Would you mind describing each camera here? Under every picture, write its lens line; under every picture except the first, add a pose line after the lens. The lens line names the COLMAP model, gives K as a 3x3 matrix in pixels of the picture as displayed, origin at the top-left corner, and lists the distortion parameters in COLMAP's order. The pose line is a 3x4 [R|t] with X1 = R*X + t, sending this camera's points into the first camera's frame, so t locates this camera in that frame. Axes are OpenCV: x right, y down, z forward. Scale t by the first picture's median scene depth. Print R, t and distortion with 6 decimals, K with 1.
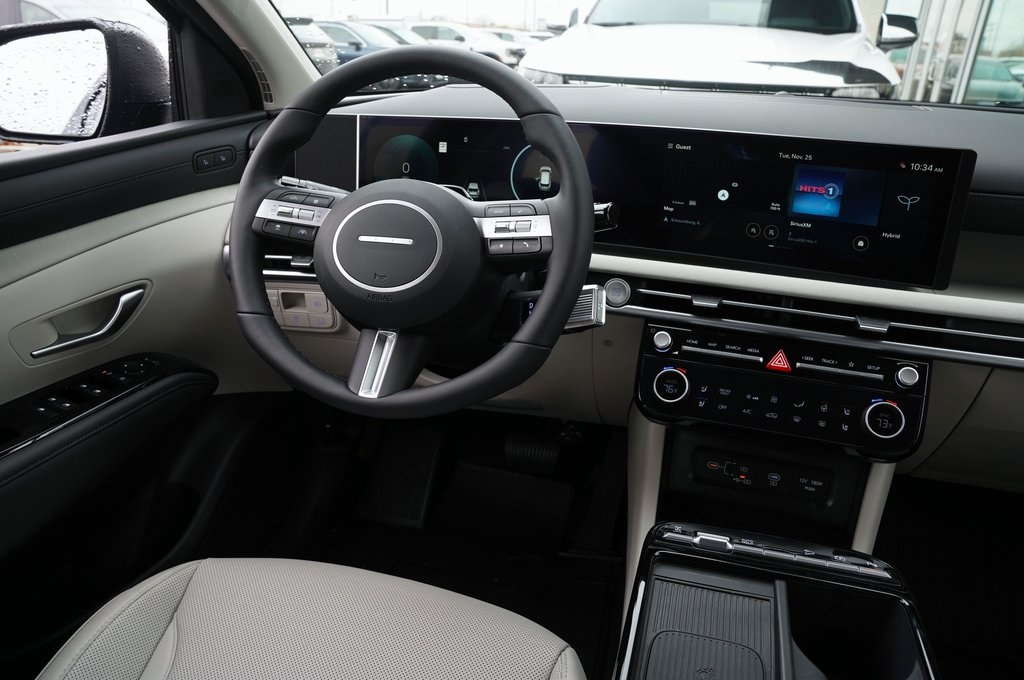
lens RADIAL K [[741.6, 0, 515.0], [0, 741.6, 341.1], [0, 0, 1]] dist [-0.085856, 0.001274]
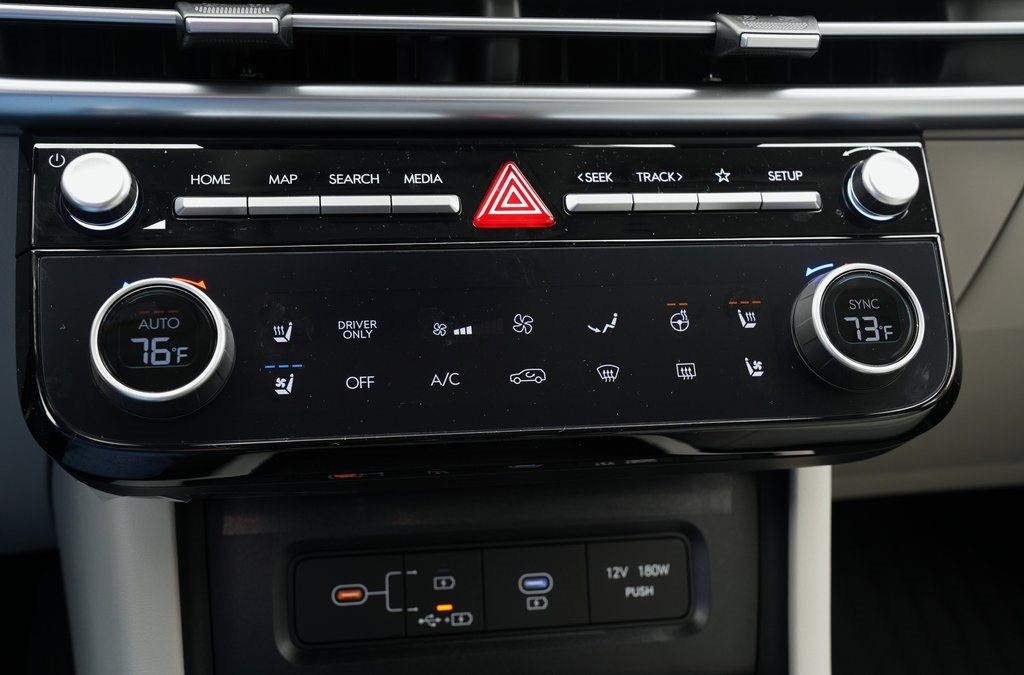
lens RADIAL K [[1189.8, 0, 513.4], [0, 1189.8, 341.0], [0, 0, 1]] dist [0.039913, 0.000000]
pose [[0.870541, -0.158840, 0.465757, 0.122640], [0.181946, 0.983297, -0.004734, 0.086089], [-0.457225, 0.088863, 0.884900, 0.564802]]
